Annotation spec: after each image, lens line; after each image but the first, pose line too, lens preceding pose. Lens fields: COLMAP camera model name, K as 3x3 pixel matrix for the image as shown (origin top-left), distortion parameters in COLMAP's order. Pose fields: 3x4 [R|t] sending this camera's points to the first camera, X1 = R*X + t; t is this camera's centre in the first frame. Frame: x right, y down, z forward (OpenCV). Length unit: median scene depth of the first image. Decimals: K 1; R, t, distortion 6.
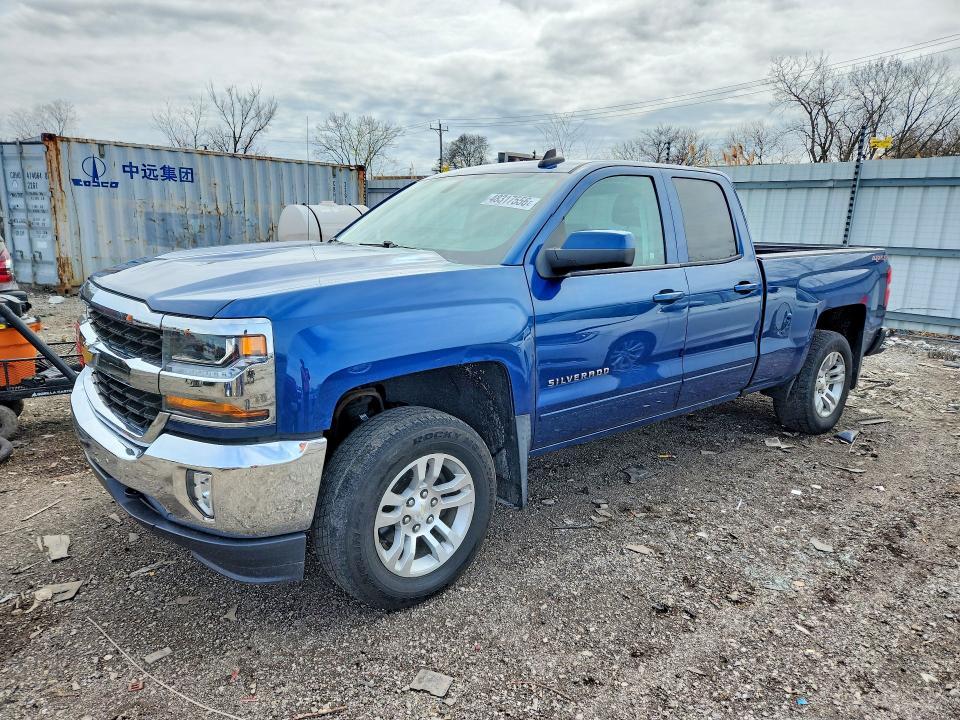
lens RADIAL K [[743.0, 0, 475.8], [0, 743.0, 363.0], [0, 0, 1]] dist [0.029414, 0.000451]
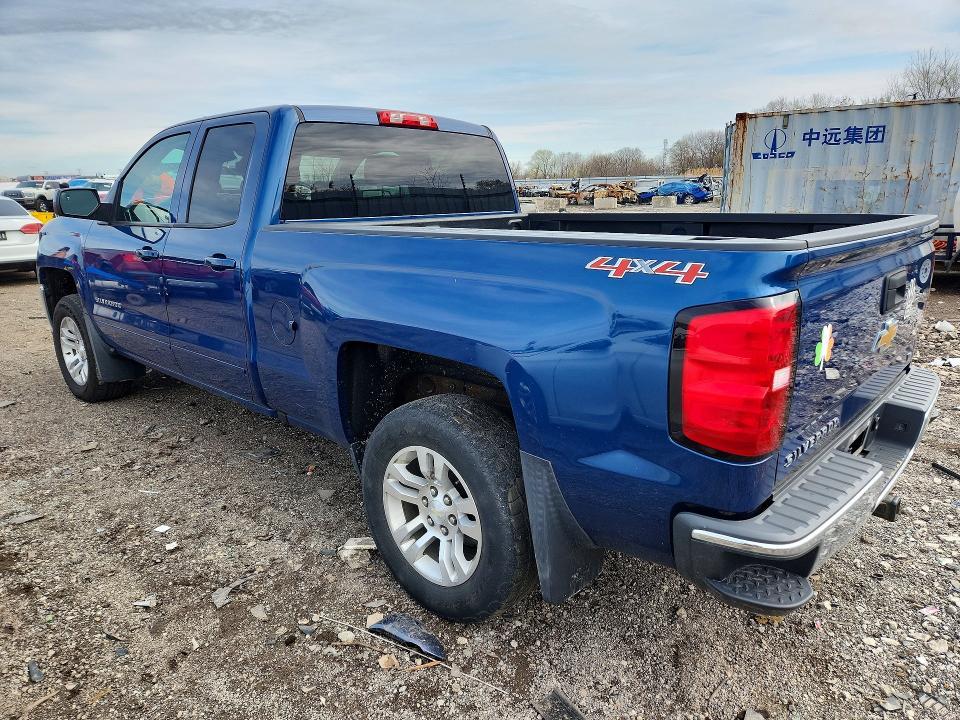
lens RADIAL K [[743.0, 0, 475.8], [0, 743.0, 363.0], [0, 0, 1]] dist [0.029414, 0.000451]
pose [[0.007298, 0.203021, -0.979147, 0.521227], [-0.172545, 0.964742, 0.198748, -0.092017], [0.984975, 0.167497, 0.042071, 0.567028]]
